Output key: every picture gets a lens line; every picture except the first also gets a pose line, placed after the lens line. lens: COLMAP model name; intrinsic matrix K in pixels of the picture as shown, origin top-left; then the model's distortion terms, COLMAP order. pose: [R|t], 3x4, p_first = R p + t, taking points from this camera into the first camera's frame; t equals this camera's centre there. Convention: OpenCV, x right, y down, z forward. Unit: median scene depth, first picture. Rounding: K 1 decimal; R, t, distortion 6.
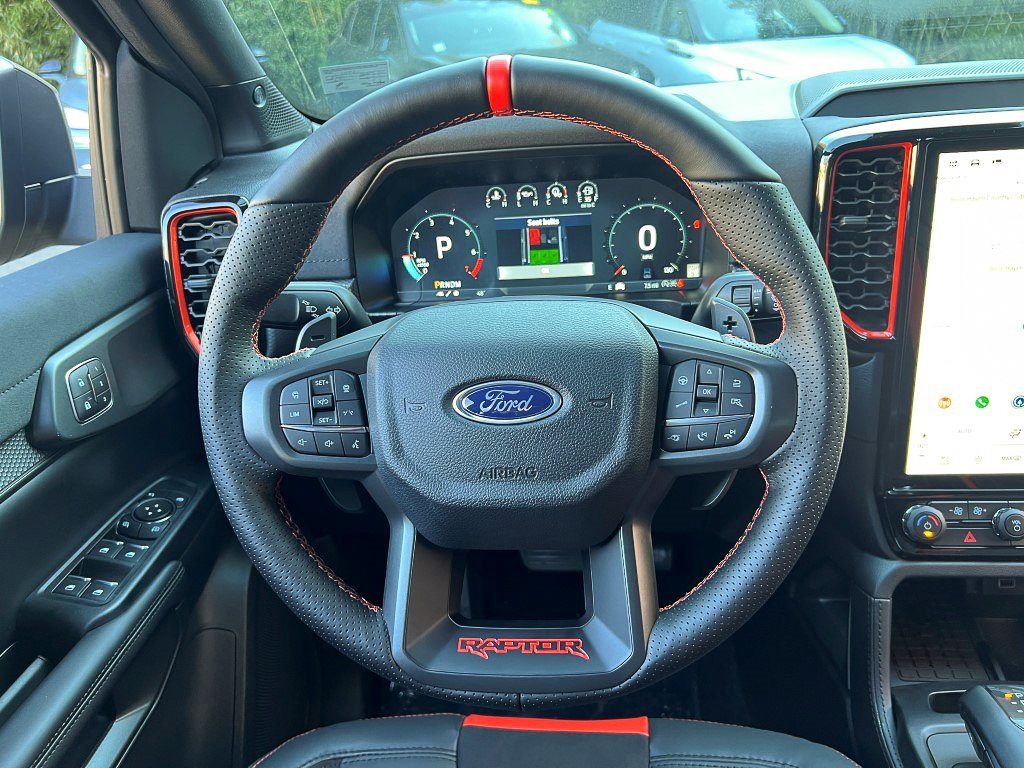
lens RADIAL K [[776.8, 0, 518.3], [0, 776.8, 382.3], [0, 0, 1]] dist [0.051694, -0.075306]
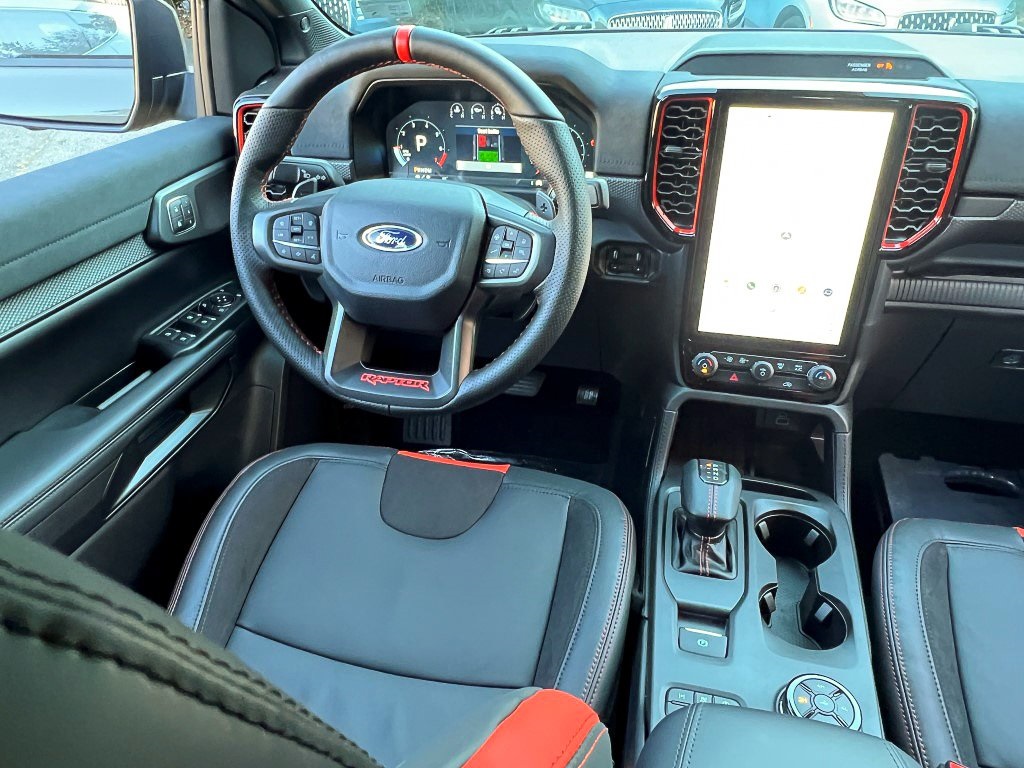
lens RADIAL K [[702.2, 0, 508.9], [0, 702.2, 389.3], [0, 0, 1]] dist [-0.001881, -0.000291]
pose [[0.985896, 0.127222, -0.108736, 0.315733], [-0.108021, 0.979990, 0.167187, 0.045381], [0.127830, -0.153083, 0.979911, -0.385728]]
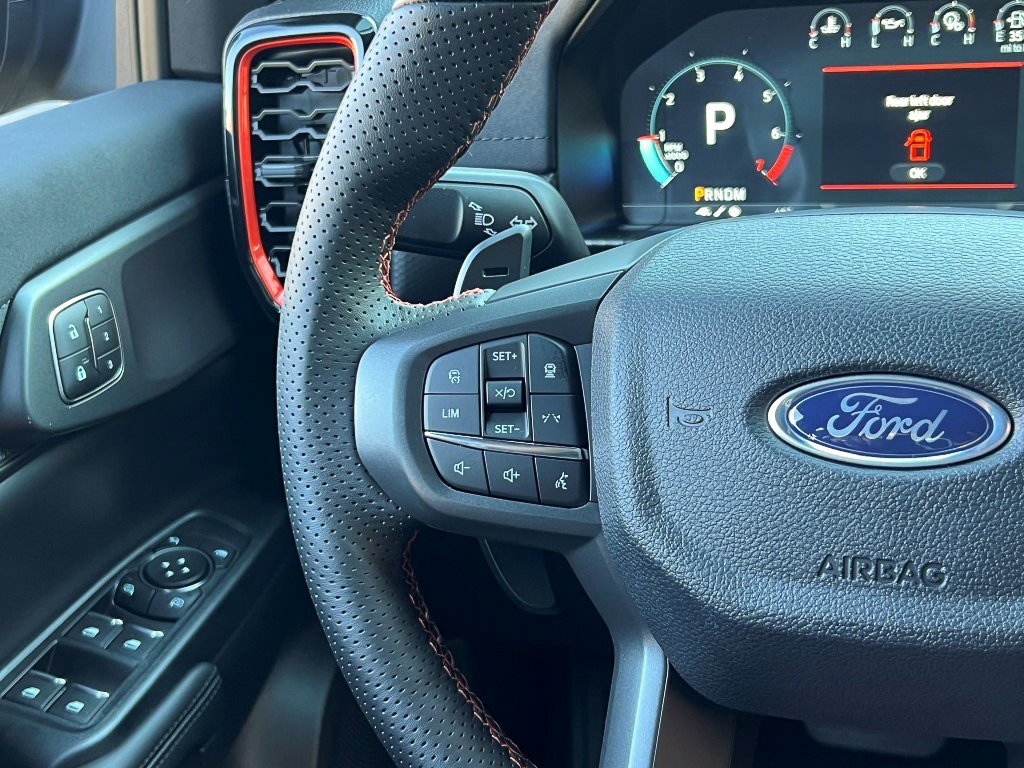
lens RADIAL K [[1315.7, 0, 522.3], [0, 1315.7, 377.0], [0, 0, 1]] dist [0.185672, -0.626192]
pose [[0.980799, 0.067793, -0.182861, -0.060009], [-0.069249, 0.997598, -0.001579, 0.010897], [0.182315, 0.014212, 0.983137, 0.109610]]
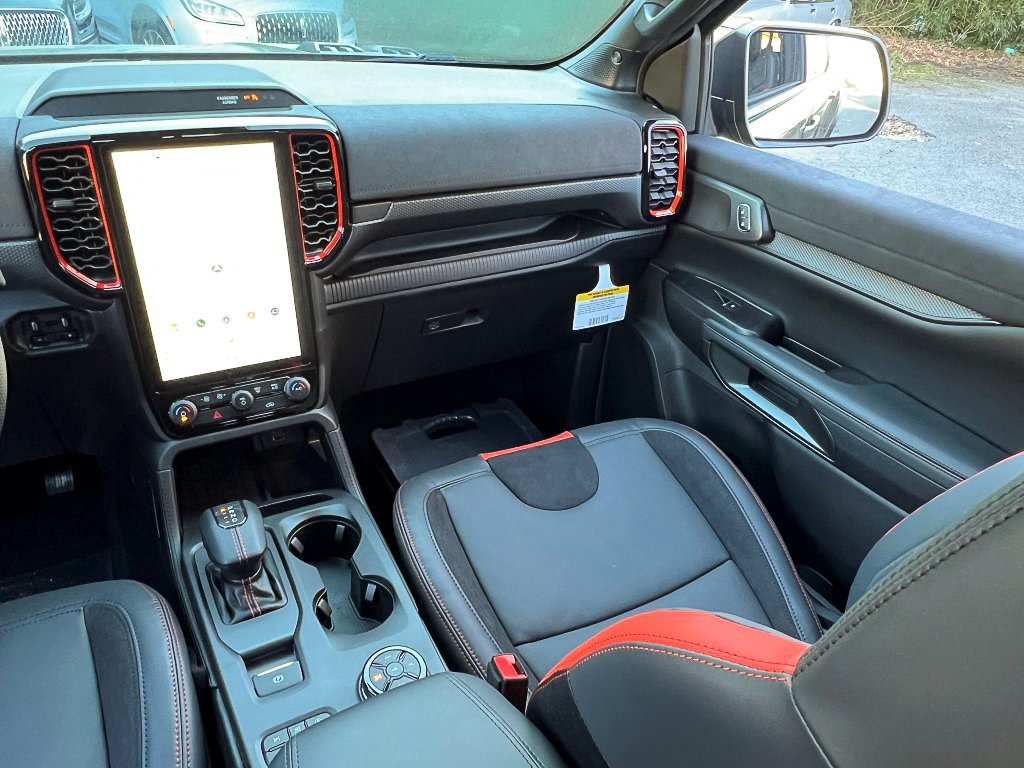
lens RADIAL K [[727.0, 0, 508.4], [0, 727.0, 388.9], [0, 0, 1]] dist [0.002092, -0.003556]
pose [[0.822863, -0.195314, 0.533619, 0.321228], [0.127146, 0.978548, 0.162101, -0.001775], [-0.553833, -0.065539, 0.830044, -0.453590]]
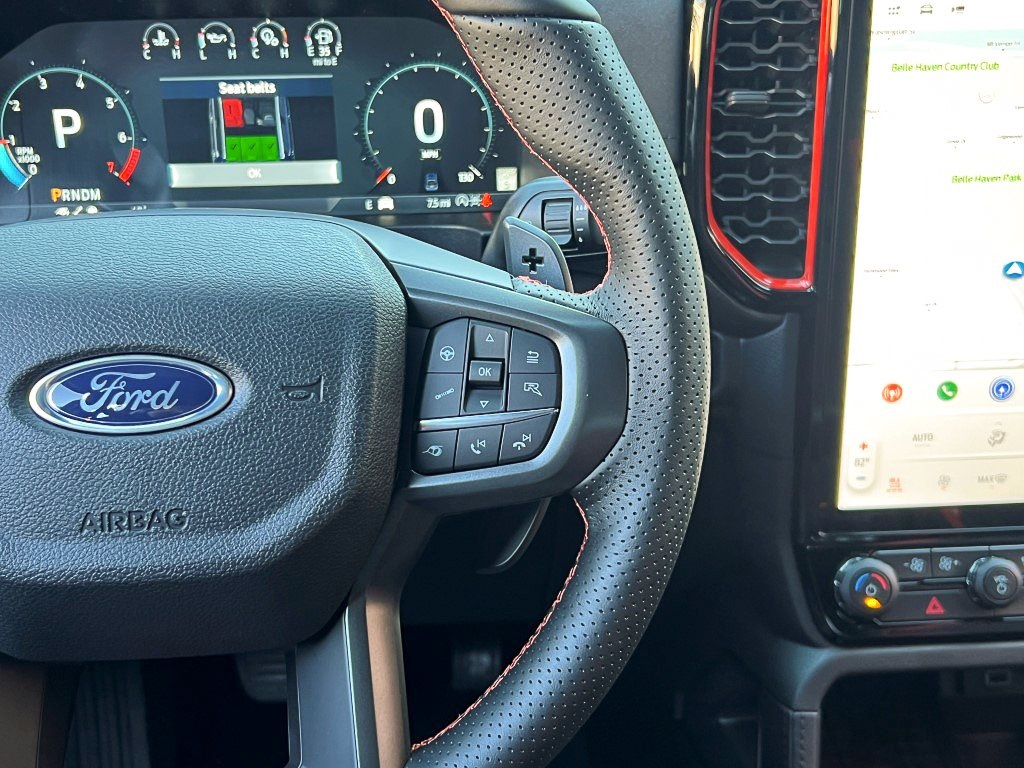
lens RADIAL K [[1315.7, 0, 522.3], [0, 1315.7, 377.0], [0, 0, 1]] dist [0.185672, -0.626192]
pose [[0.983931, -0.010935, 0.178211, 0.063367], [0.011582, 0.999930, -0.002589, 0.013236], [-0.178170, 0.004611, 0.983989, 0.003635]]
